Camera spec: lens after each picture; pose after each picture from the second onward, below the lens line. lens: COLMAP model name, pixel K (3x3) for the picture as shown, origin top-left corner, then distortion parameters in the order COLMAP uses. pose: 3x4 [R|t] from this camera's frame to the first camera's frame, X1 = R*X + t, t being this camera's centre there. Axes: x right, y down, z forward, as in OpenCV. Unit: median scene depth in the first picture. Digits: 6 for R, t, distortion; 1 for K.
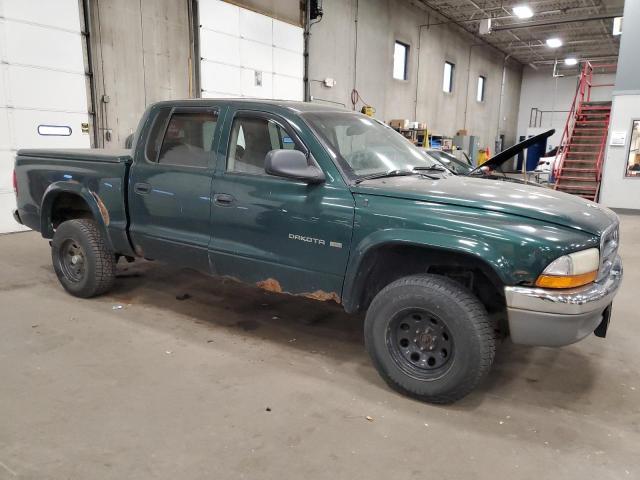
lens RADIAL K [[507.6, 0, 320.0], [0, 507.6, 240.0], [0, 0, 1]] dist [-0.000060, -0.002174]
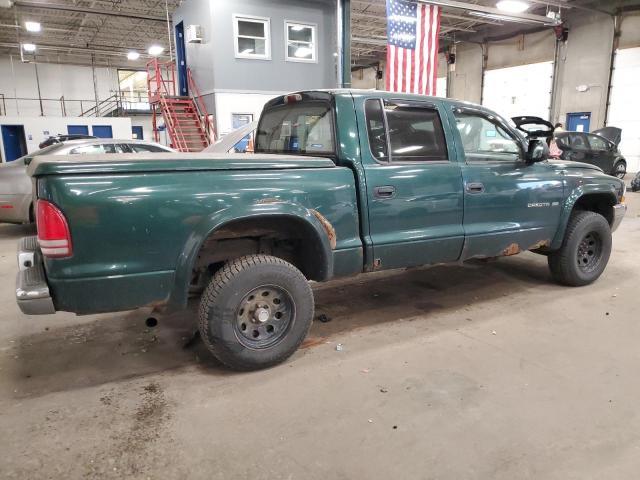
lens RADIAL K [[524.3, 0, 320.0], [0, 524.3, 240.0], [0, 0, 1]] dist [0.009456, 0.001791]
pose [[0.440056, -0.205937, 0.874037, -1.237261], [0.184525, 0.973313, 0.136424, -0.169777], [-0.878807, 0.101247, 0.466313, 0.698151]]
